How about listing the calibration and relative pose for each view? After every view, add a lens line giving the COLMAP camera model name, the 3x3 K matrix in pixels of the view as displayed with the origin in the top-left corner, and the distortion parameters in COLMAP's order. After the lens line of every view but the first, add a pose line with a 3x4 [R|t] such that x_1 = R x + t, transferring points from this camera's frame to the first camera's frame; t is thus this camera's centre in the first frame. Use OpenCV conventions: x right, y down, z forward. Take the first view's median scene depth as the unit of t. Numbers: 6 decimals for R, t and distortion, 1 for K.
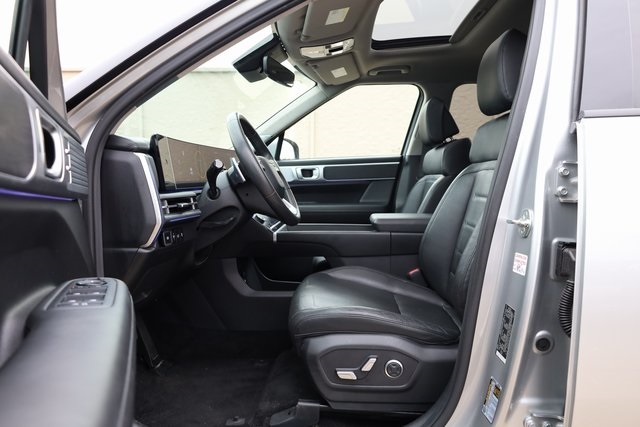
lens RADIAL K [[439.0, 0, 321.7], [0, 439.0, 214.5], [0, 0, 1]] dist [-0.000594, -0.003803]
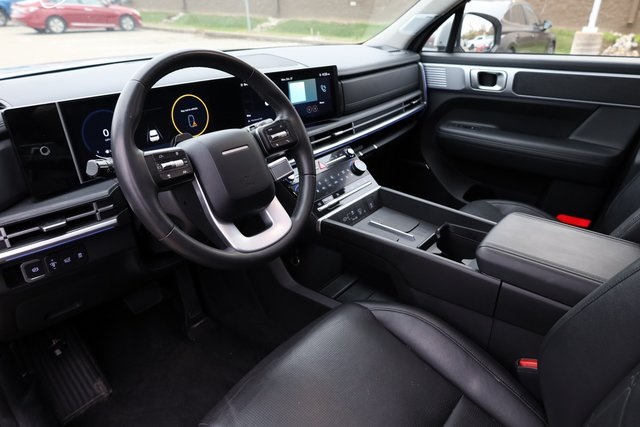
lens RADIAL K [[439.0, 0, 322.6], [0, 439.0, 211.7], [0, 0, 1]] dist [-0.000594, -0.003803]
pose [[0.816323, 0.263107, -0.514190, 0.310928], [-0.065764, 0.926775, 0.369816, -0.284214], [0.573840, -0.268074, 0.773851, 0.685854]]
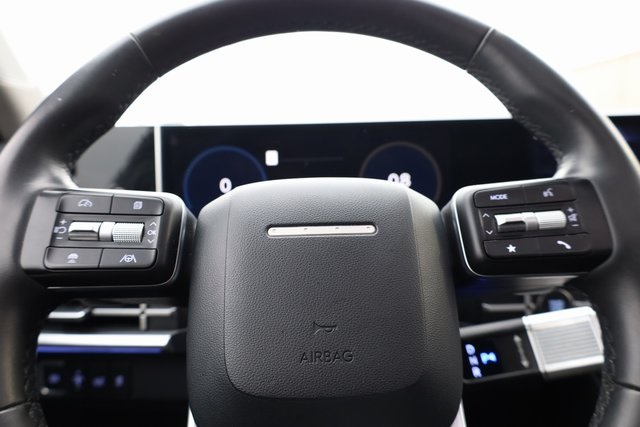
lens RADIAL K [[439.0, 0, 319.7], [0, 439.0, 215.9], [0, 0, 1]] dist [-0.000594, -0.003803]
pose [[0.092149, 0.161921, -0.982492, 0.055996], [-0.050630, 0.986176, 0.157779, -0.164132], [0.994457, 0.035204, 0.099073, 1.099287]]
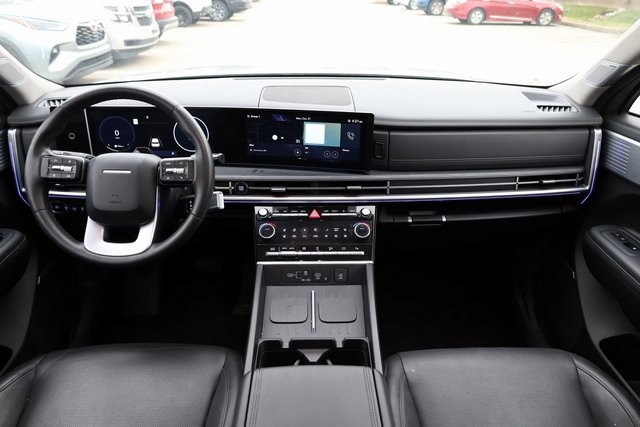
lens RADIAL K [[439.0, 0, 324.6], [0, 439.0, 212.5], [0, 0, 1]] dist [-0.000594, -0.003803]
pose [[0.079738, 0.463802, -0.882343, 0.591533], [-0.097677, 0.884537, 0.456128, -0.442582], [0.992019, 0.049814, 0.115834, 1.388081]]
